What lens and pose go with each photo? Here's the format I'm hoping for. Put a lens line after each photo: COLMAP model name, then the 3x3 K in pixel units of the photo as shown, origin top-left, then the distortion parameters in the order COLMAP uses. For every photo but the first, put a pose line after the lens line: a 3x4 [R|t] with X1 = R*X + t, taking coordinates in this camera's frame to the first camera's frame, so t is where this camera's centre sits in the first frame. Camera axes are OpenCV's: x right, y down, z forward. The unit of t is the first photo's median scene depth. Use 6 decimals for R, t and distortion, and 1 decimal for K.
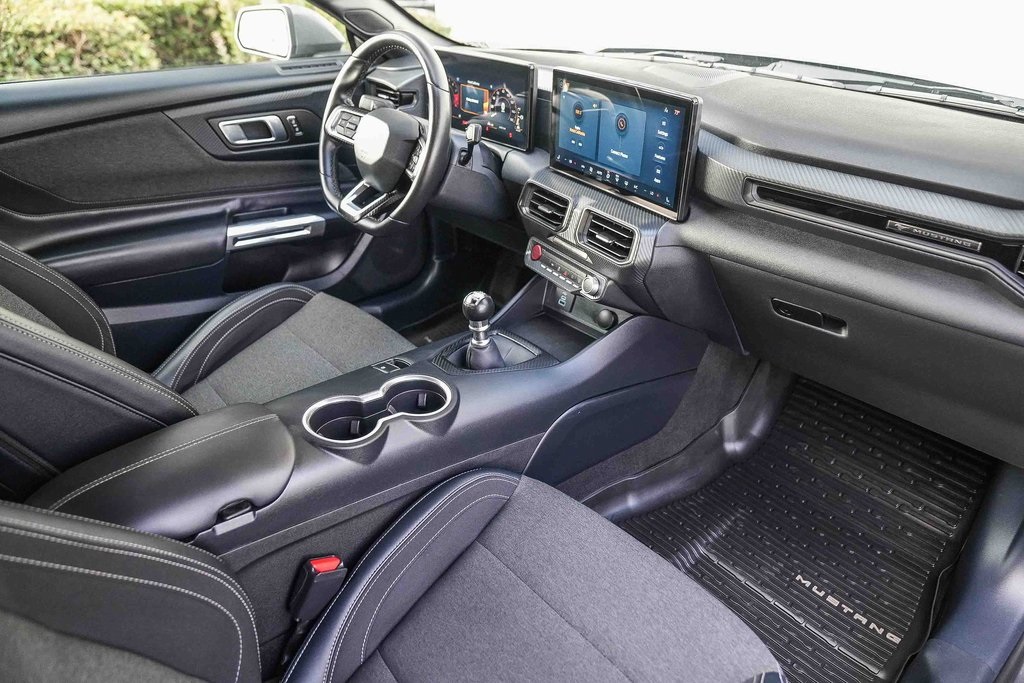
lens RADIAL K [[675.2, 0, 512.0], [0, 675.2, 341.5], [0, 0, 1]] dist [-0.001623, 0.000116]
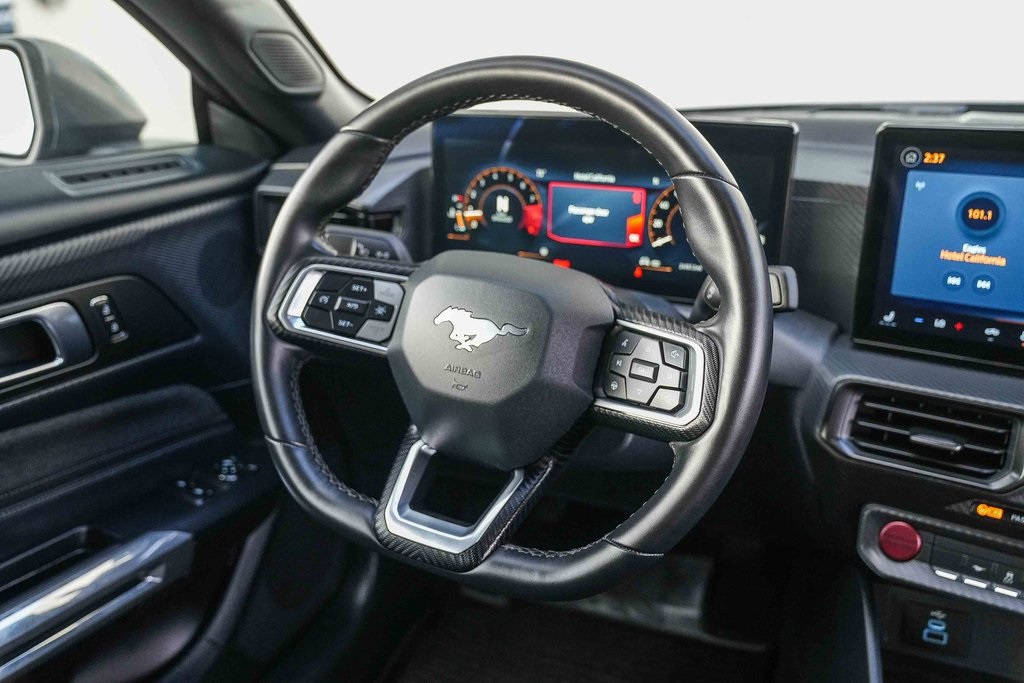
lens RADIAL K [[886.3, 0, 512.0], [0, 886.3, 341.5], [0, 0, 1]] dist [-0.002913, -0.006486]
pose [[0.906701, -0.138085, 0.398530, -0.344348], [0.214662, 0.964437, -0.154215, -0.196379], [-0.363062, 0.225376, 0.904097, 0.505424]]
